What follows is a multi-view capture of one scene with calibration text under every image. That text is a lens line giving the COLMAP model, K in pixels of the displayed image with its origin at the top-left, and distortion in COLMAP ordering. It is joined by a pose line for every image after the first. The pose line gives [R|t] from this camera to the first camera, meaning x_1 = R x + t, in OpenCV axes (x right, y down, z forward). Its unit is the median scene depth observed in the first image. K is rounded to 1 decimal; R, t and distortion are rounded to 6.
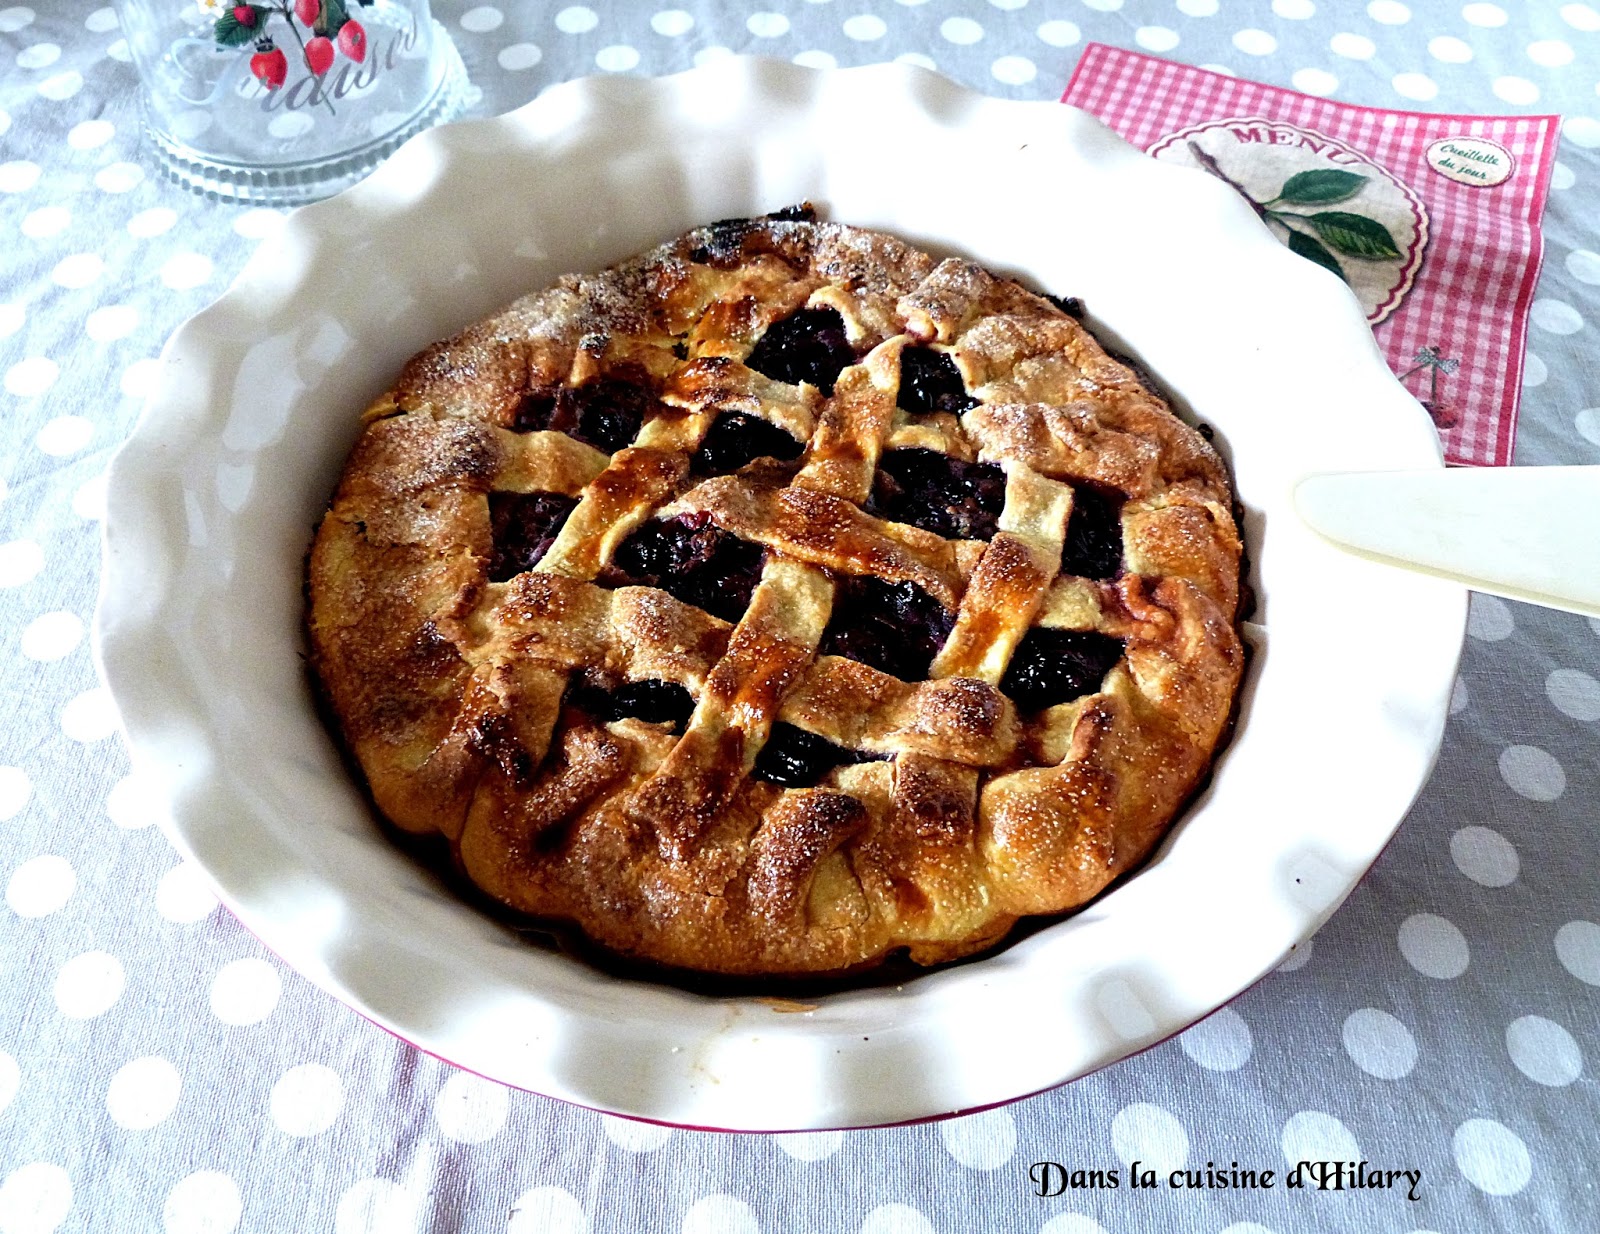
lens RADIAL K [[1451.9, 0, 800.2], [0, 1451.9, 615.6], [0, 0, 1]] dist [-0.035410, -0.002647]
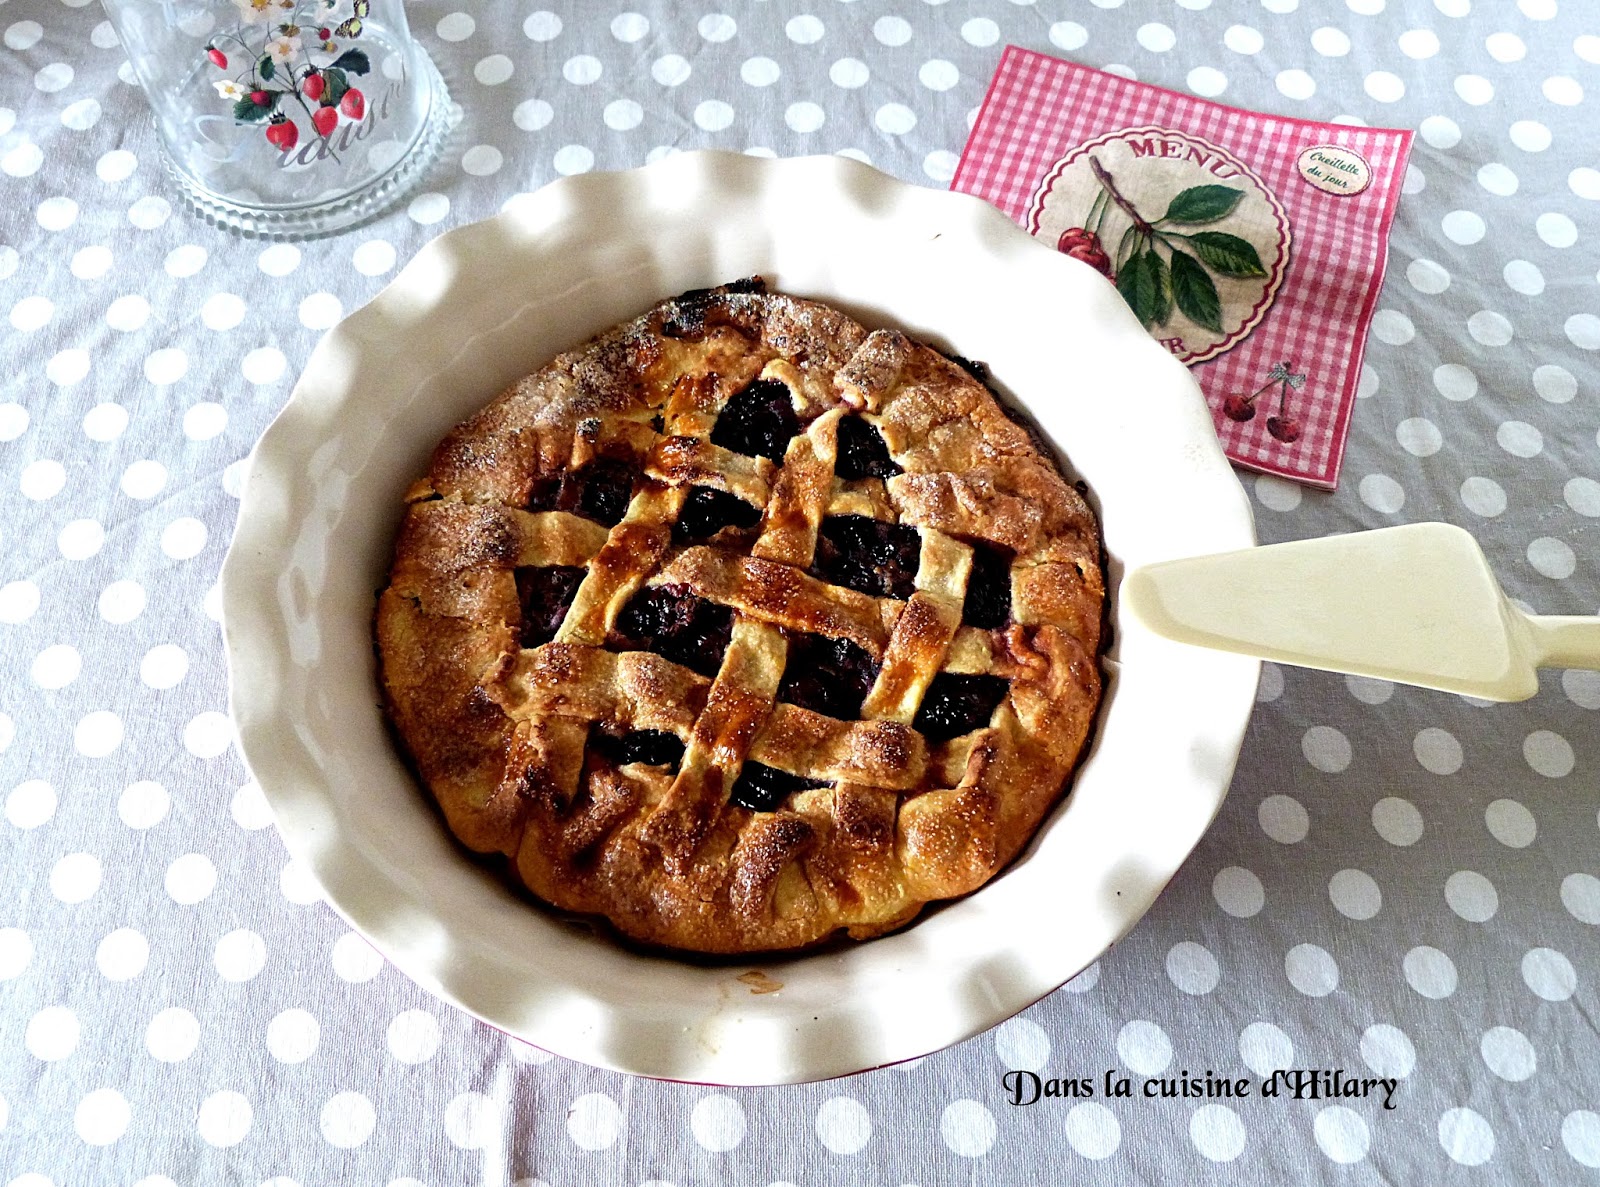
lens RADIAL K [[1461.1, 0, 797.8], [0, 1461.1, 594.5], [0, 0, 1]] dist [-0.032768, -0.006726]
pose [[0.999389, -0.027692, 0.021312, 0.005366], [0.023478, 0.983852, 0.177438, -0.261596], [-0.025881, -0.176829, 0.983901, -0.248362]]
